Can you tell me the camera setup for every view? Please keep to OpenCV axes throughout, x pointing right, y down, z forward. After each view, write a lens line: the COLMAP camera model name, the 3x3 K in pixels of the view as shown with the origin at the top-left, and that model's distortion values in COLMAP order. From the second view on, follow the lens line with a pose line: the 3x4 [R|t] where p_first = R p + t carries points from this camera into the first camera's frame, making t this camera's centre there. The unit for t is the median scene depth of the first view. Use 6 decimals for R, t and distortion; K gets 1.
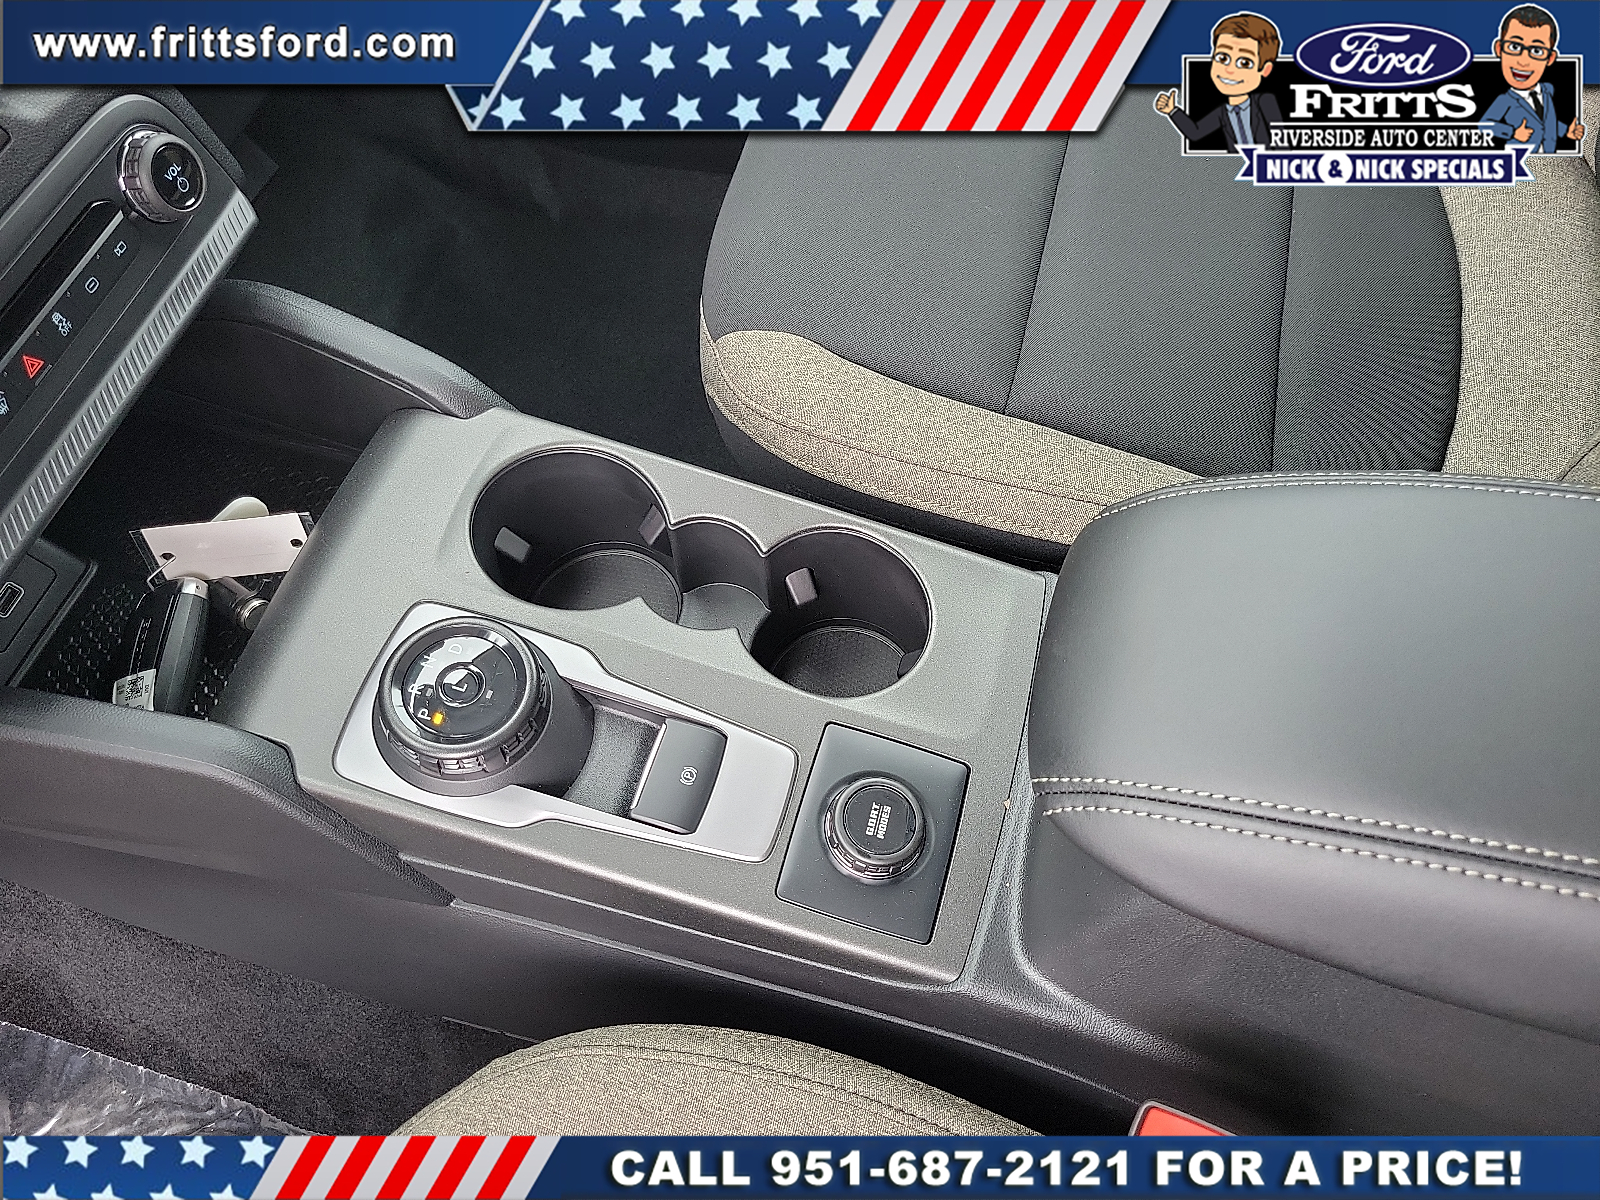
lens RADIAL K [[1218.4, 0, 796.0], [0, 1218.4, 611.5], [0, 0, 1]] dist [0.022268, -0.007964]
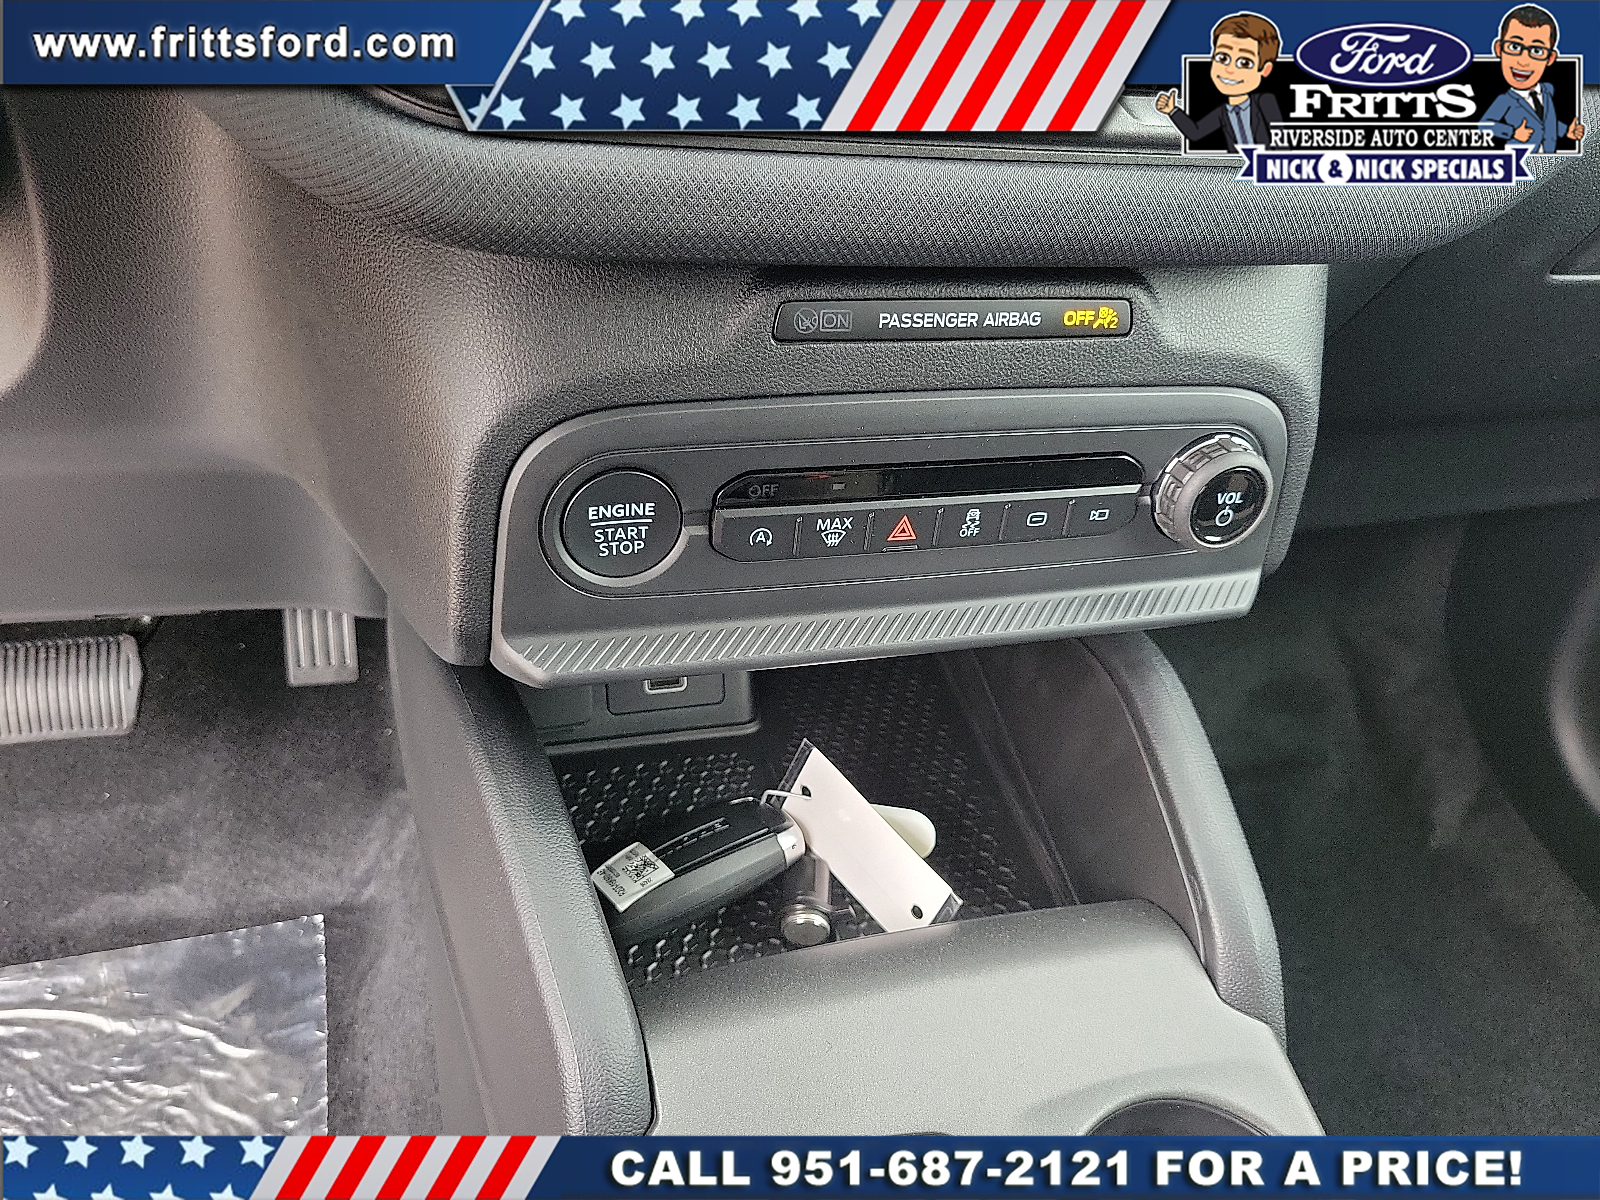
lens RADIAL K [[1218.4, 0, 798.5], [0, 1218.4, 596.9], [0, 0, 1]] dist [0.022268, -0.007964]
pose [[0.523245, 0.652868, -0.547703, -0.185739], [-0.806500, 0.586980, -0.070800, -0.061195], [0.275267, 0.478768, 0.833672, 0.318859]]
